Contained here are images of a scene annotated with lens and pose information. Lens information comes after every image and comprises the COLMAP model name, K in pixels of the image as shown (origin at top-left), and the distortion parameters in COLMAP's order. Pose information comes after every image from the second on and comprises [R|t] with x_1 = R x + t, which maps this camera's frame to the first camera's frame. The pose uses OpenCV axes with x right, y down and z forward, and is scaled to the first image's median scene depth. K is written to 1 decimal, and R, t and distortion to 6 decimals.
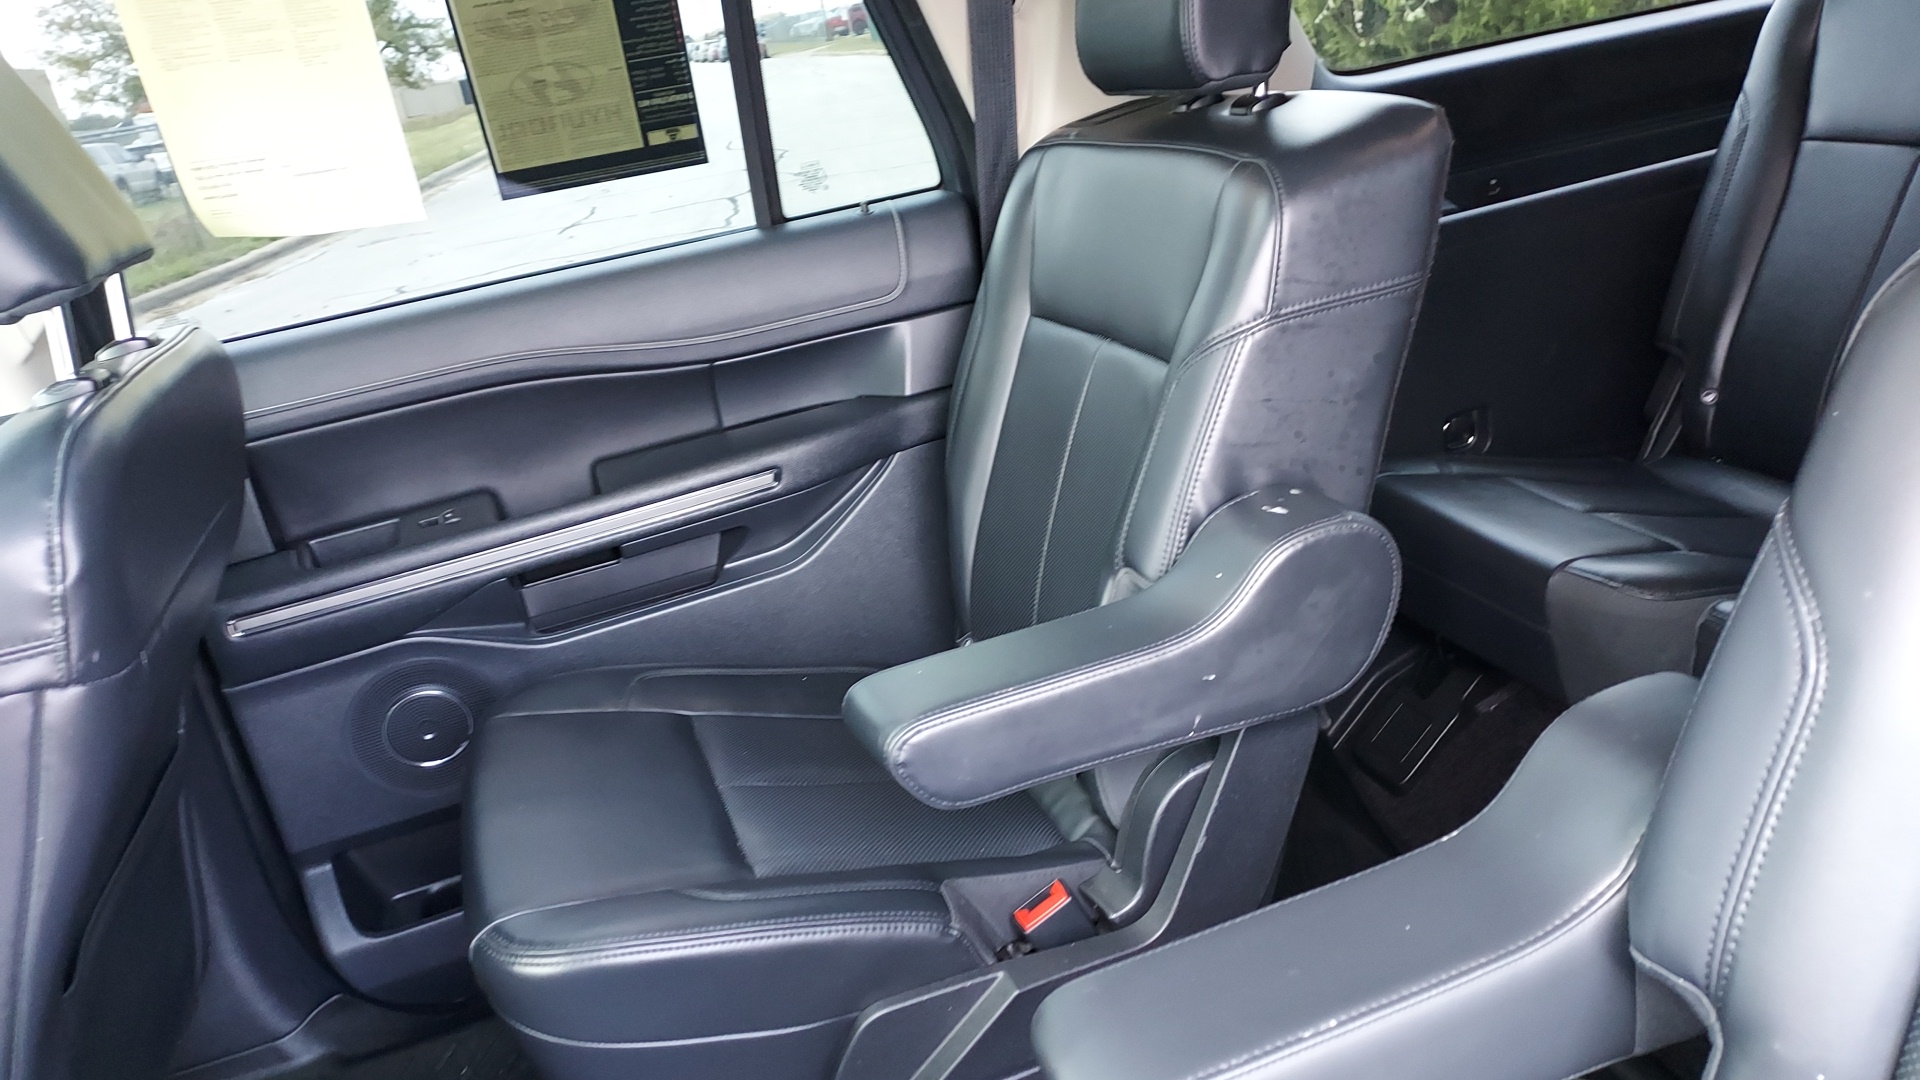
lens RADIAL K [[1339.4, 0, 1015.7], [0, 1339.4, 541.7], [0, 0, 1]] dist [0.031288, -0.036310]
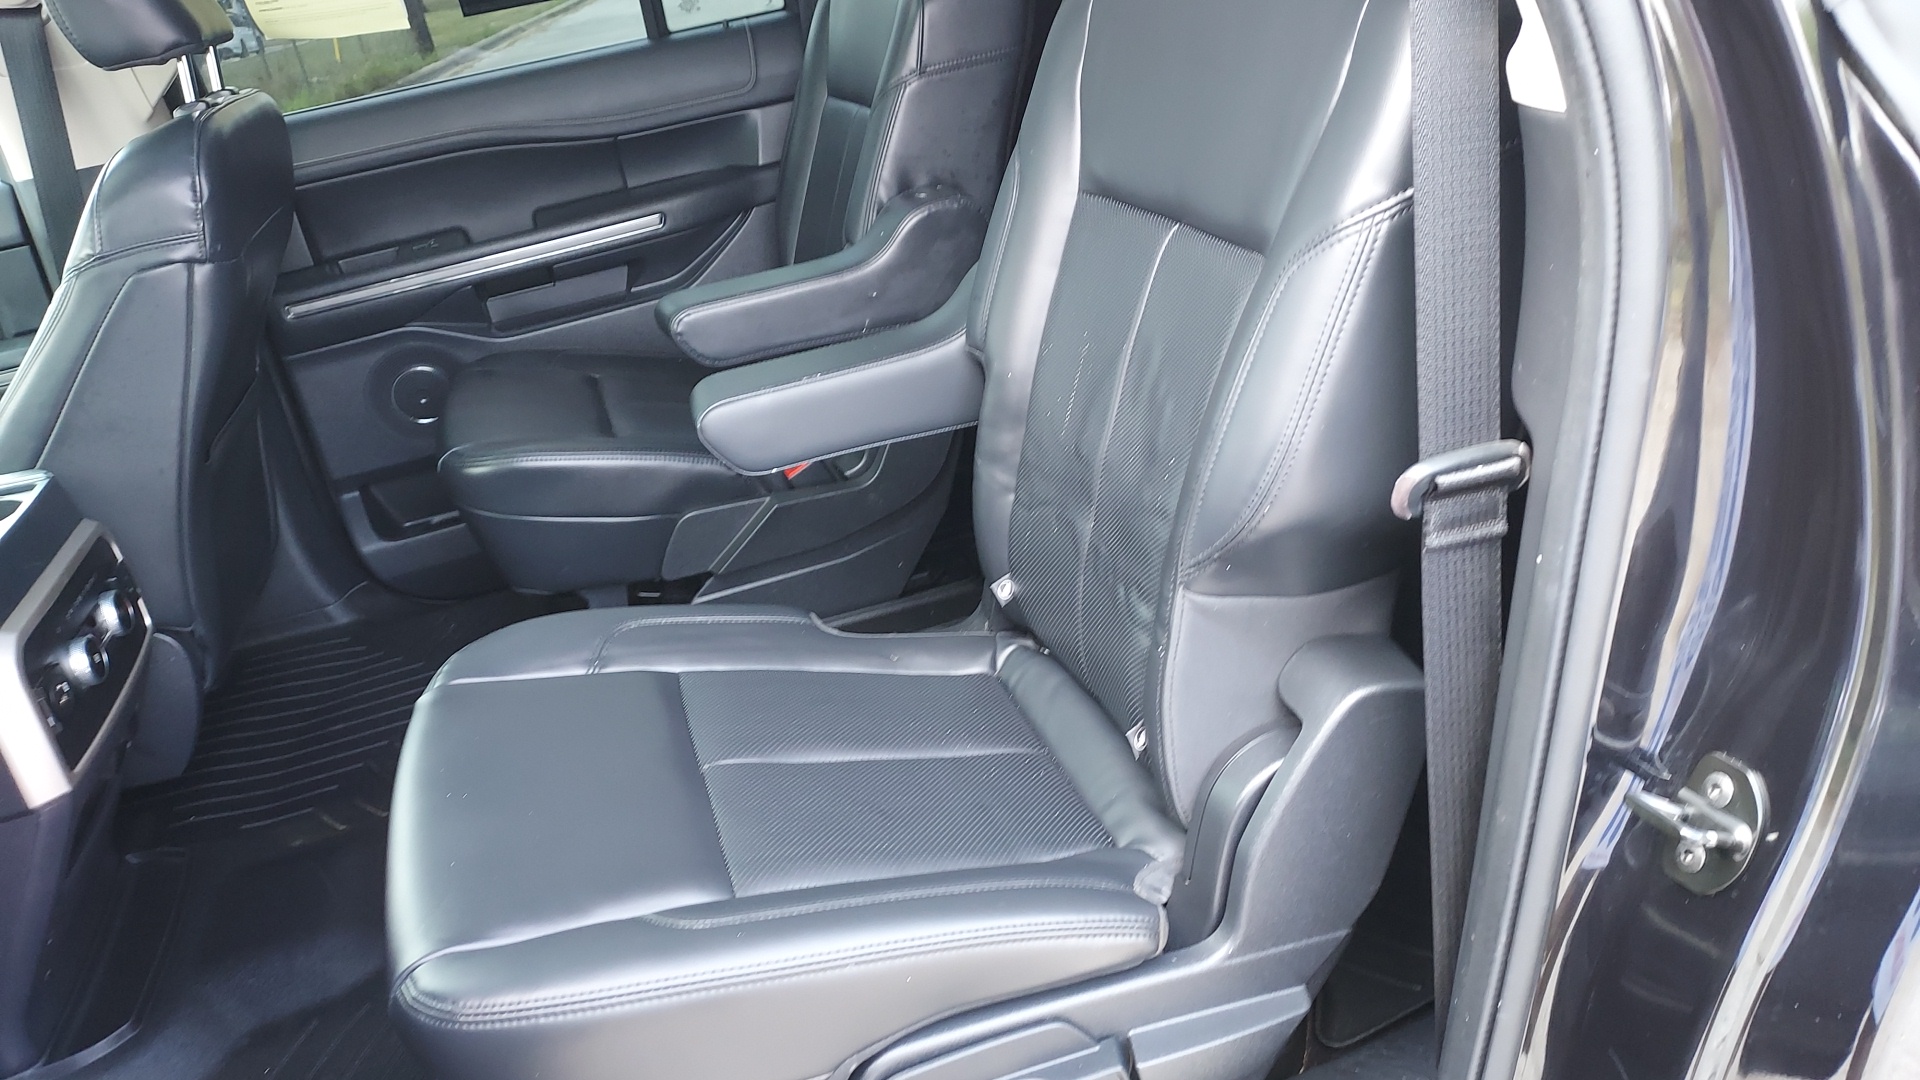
lens RADIAL K [[1372.4, 0, 990.2], [0, 1372.4, 531.3], [0, 0, 1]] dist [0.030048, -0.001858]
pose [[0.998916, 0.010667, -0.045305, 0.239072], [-0.007466, 0.997502, 0.070237, 0.176855], [0.045941, -0.069823, 0.996501, -0.453539]]
